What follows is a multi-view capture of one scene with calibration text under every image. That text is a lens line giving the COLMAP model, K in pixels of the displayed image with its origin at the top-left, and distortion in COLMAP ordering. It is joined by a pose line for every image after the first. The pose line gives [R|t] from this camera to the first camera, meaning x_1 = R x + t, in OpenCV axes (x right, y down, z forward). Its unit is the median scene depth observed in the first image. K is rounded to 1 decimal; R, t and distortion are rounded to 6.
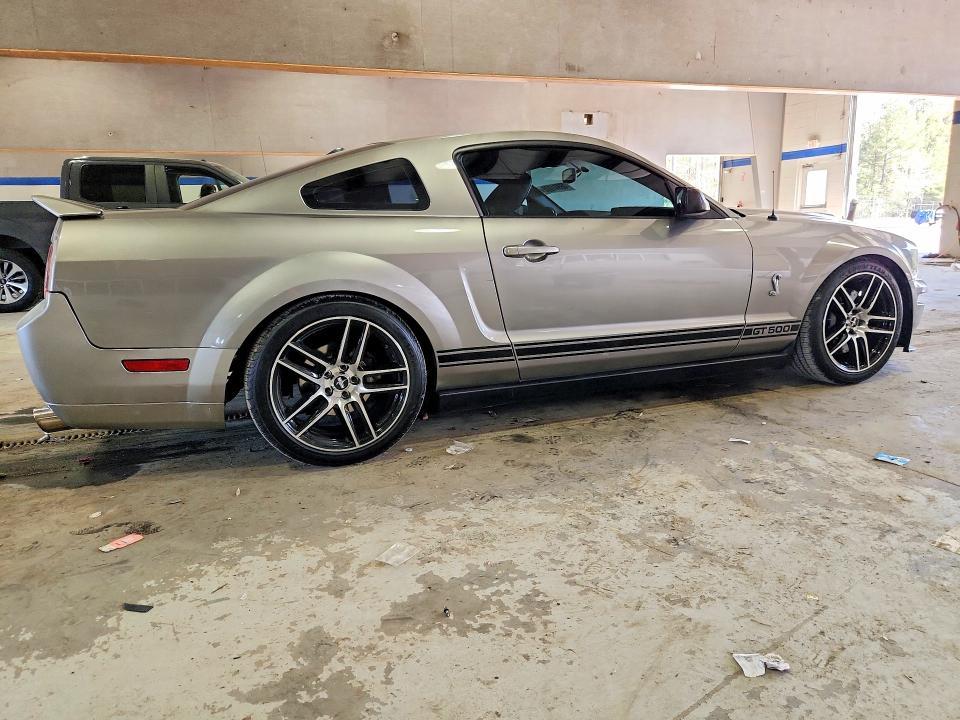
lens RADIAL K [[745.3, 0, 476.8], [0, 745.3, 357.8], [0, 0, 1]] dist [0.084319, -0.095933]
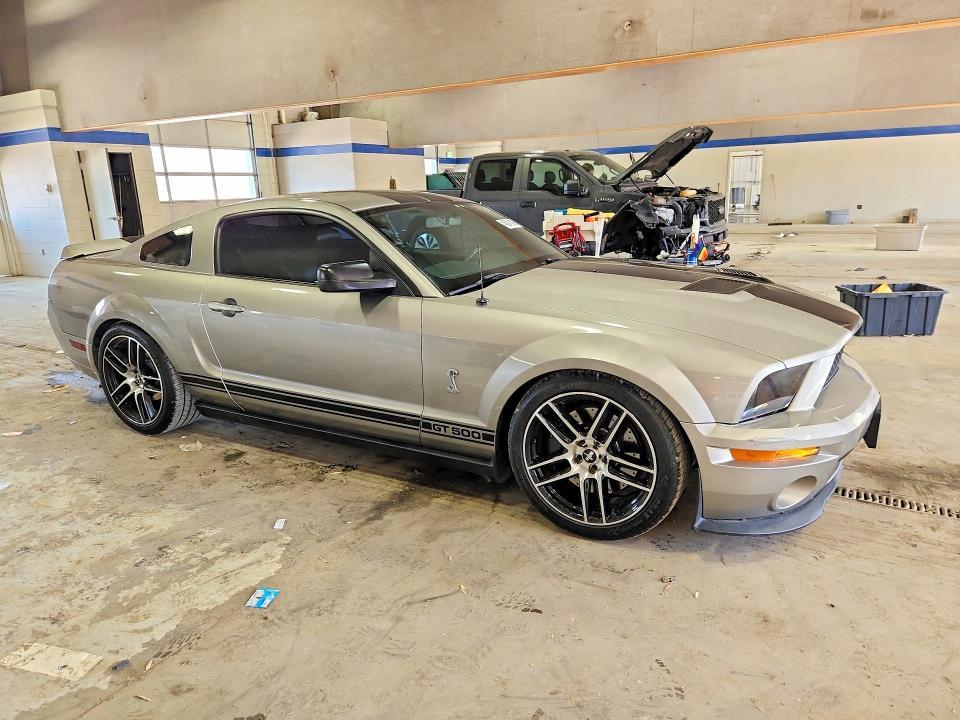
lens RADIAL K [[745.3, 0, 476.8], [0, 745.3, 357.8], [0, 0, 1]] dist [0.084319, -0.095933]
pose [[0.548929, 0.206716, -0.809904, 1.075597], [-0.125272, 0.978339, 0.164801, -0.261478], [0.826428, 0.010994, 0.562935, 0.548538]]
